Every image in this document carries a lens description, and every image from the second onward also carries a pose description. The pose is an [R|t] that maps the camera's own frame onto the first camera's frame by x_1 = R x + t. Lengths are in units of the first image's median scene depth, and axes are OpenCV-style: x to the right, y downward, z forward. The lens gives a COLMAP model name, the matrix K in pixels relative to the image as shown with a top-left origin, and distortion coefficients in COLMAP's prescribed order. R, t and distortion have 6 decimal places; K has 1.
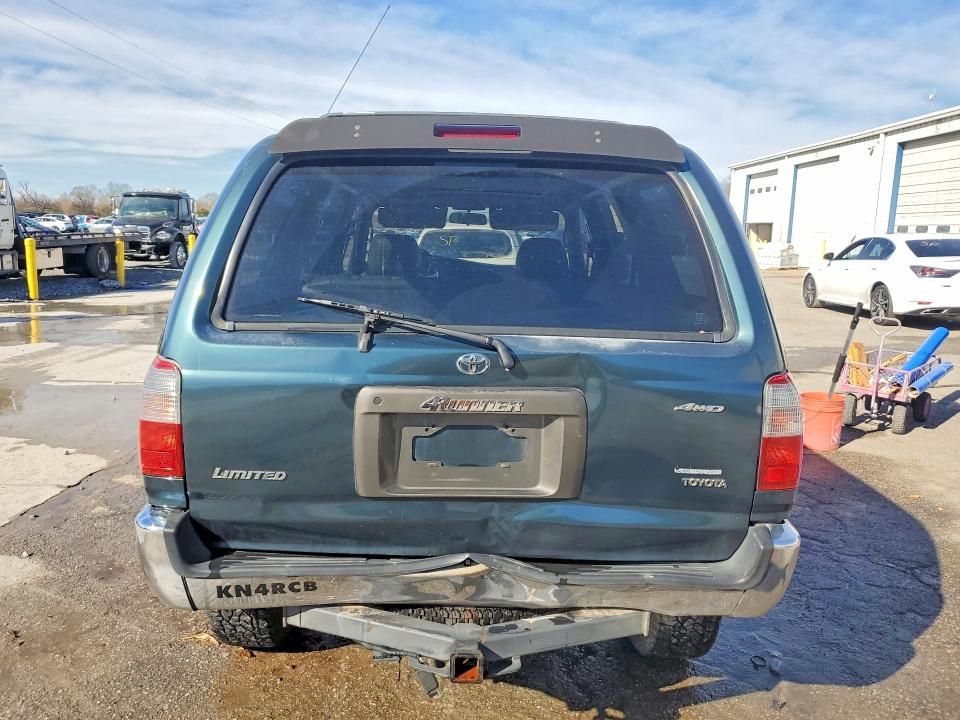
lens RADIAL K [[757.4, 0, 458.2], [0, 757.4, 358.9], [0, 0, 1]] dist [0.047785, -0.000209]
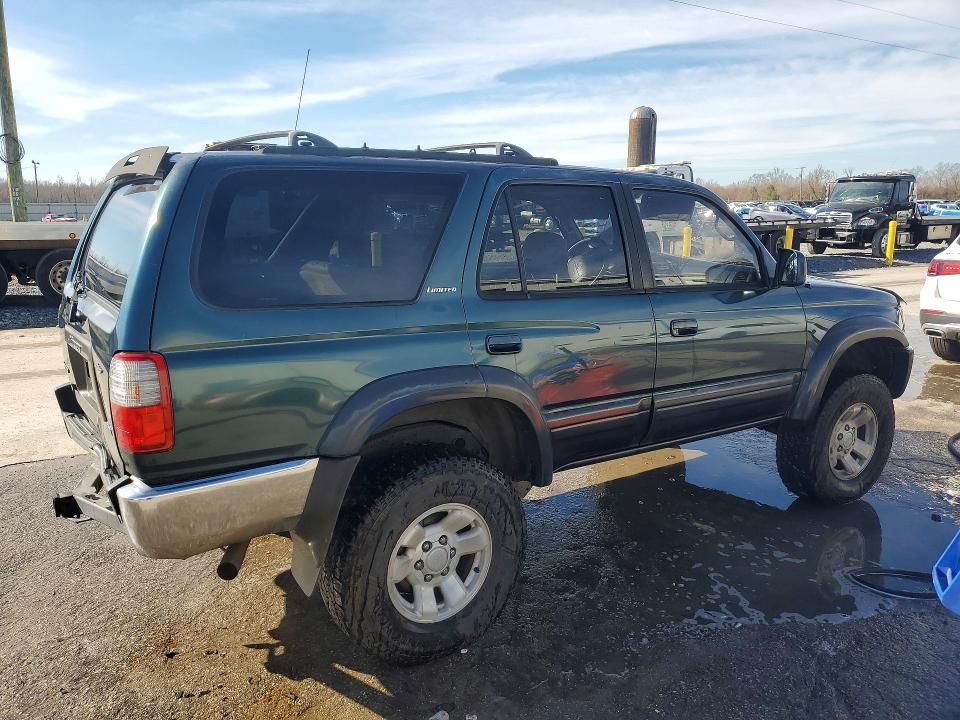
lens RADIAL K [[764.0, 0, 480.0], [0, 764.0, 360.0], [0, 0, 1]] dist [0.049704, -0.000839]
pose [[0.547480, 0.155651, -0.822216, 0.149003], [-0.139033, 0.985812, 0.094044, -0.014544], [0.825188, 0.062829, 0.561353, 0.066949]]
